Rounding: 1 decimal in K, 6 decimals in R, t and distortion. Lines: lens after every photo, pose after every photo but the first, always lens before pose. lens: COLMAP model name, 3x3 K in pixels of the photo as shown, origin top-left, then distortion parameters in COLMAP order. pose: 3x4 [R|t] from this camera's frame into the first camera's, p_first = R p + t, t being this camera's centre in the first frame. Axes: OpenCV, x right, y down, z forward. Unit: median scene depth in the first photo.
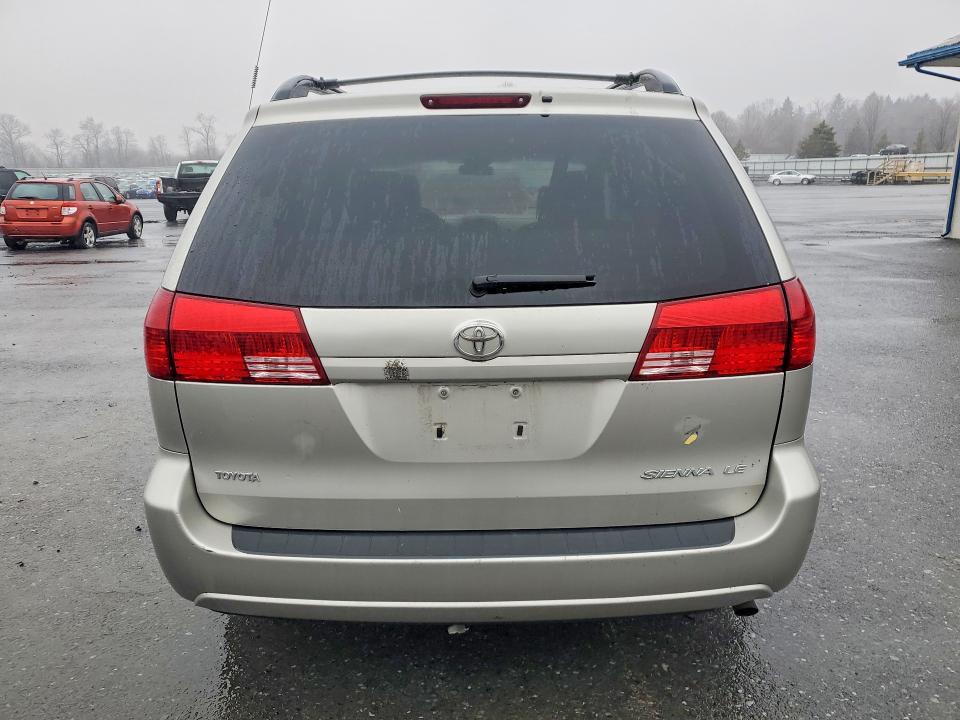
lens RADIAL K [[776.8, 0, 491.5], [0, 776.8, 360.0], [0, 0, 1]] dist [0.004205, 0.010214]
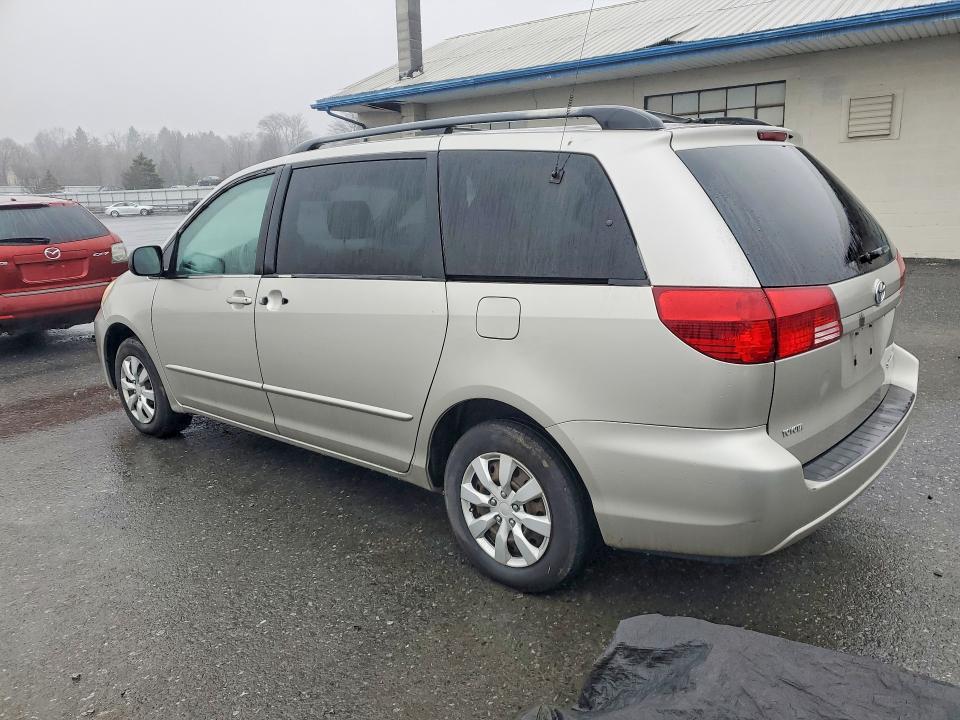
lens RADIAL K [[776.8, 0, 491.5], [0, 776.8, 360.0], [0, 0, 1]] dist [0.004205, 0.010214]
pose [[0.630398, -0.176574, 0.755923, -0.236360], [0.205892, 0.976942, 0.056499, -0.019723], [-0.748469, 0.120022, 0.652218, 0.082504]]
